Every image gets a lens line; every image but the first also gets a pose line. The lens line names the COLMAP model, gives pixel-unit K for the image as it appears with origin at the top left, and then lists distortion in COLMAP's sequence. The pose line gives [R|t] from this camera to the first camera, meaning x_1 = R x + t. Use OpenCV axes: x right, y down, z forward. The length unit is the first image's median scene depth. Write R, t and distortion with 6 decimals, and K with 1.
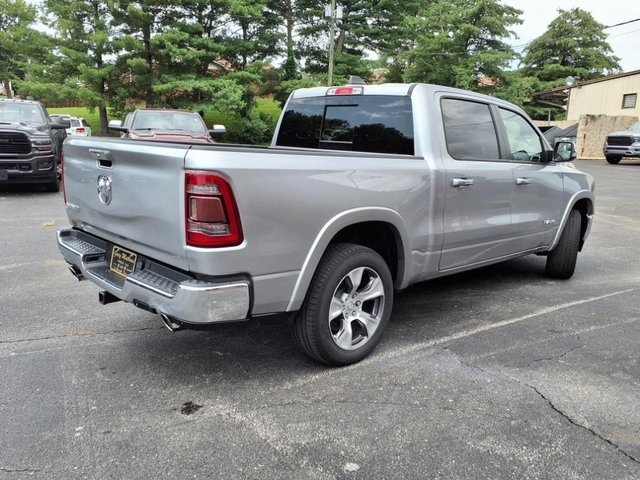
lens RADIAL K [[517.8, 0, 327.4], [0, 517.8, 240.9], [0, 0, 1]] dist [0.016652, -0.001487]
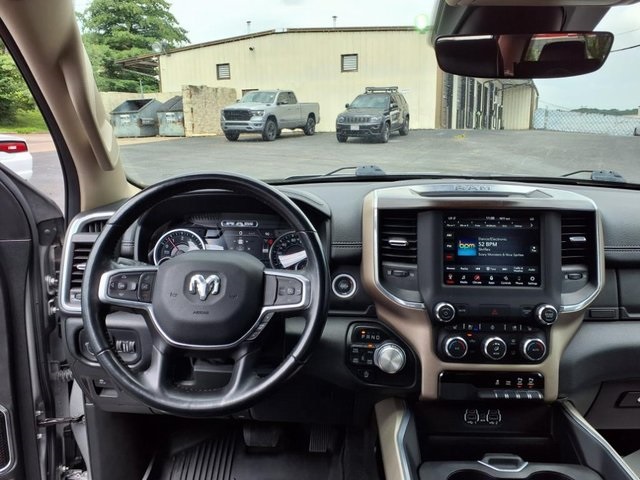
lens RADIAL K [[516.6, 0, 320.0], [0, 516.6, 240.0], [0, 0, 1]] dist [0.009131, 0.001298]
pose [[0.724033, -0.190809, 0.662849, 0.019925], [0.161764, 0.981148, 0.105739, -0.026535], [-0.670529, 0.030667, 0.741249, 0.128973]]
